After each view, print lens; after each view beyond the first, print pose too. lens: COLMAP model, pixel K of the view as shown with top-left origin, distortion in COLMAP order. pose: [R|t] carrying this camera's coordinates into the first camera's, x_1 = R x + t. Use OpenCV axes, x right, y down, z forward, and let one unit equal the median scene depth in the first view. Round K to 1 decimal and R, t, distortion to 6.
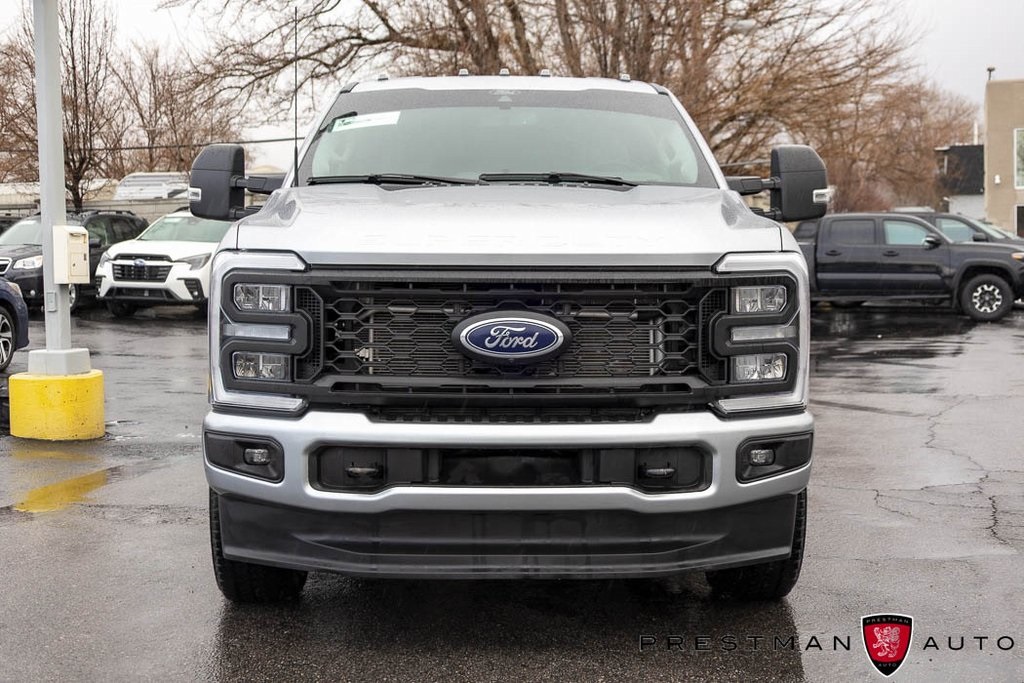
lens RADIAL K [[1428.6, 0, 512.0], [0, 1428.6, 341.5], [0, 0, 1]] dist [0.066425, -0.007415]
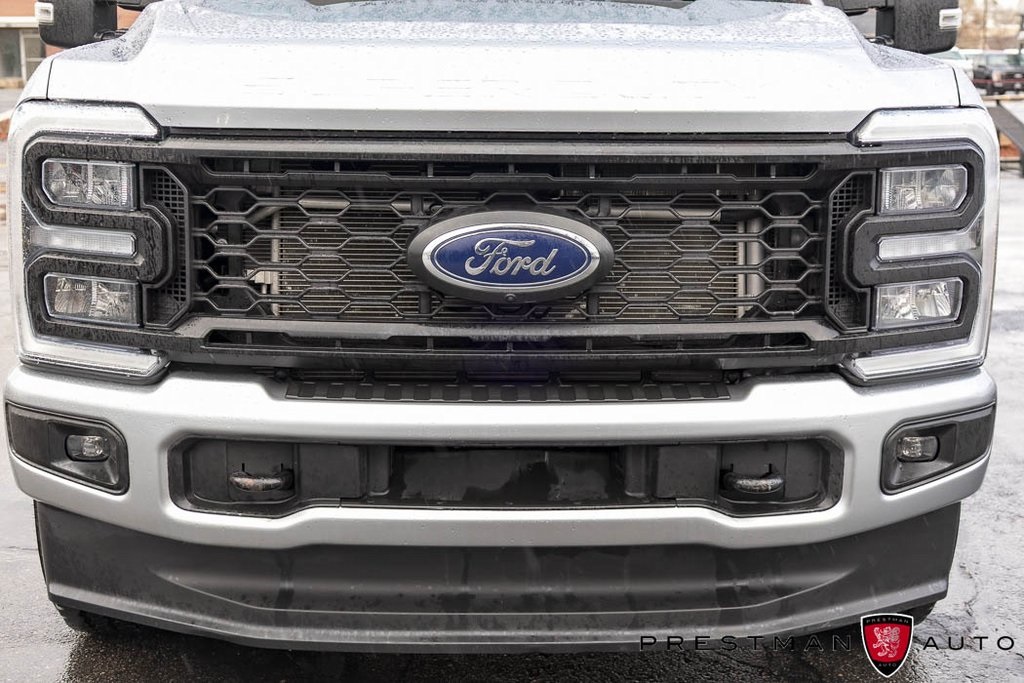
lens RADIAL K [[1428.6, 0, 512.0], [0, 1428.6, 341.5], [0, 0, 1]] dist [0.066425, -0.007415]
pose [[0.999881, 0.001238, 0.015353, -0.008408], [-0.002778, 0.994914, 0.100687, -0.026529], [-0.015150, -0.100718, 0.994800, 0.407410]]
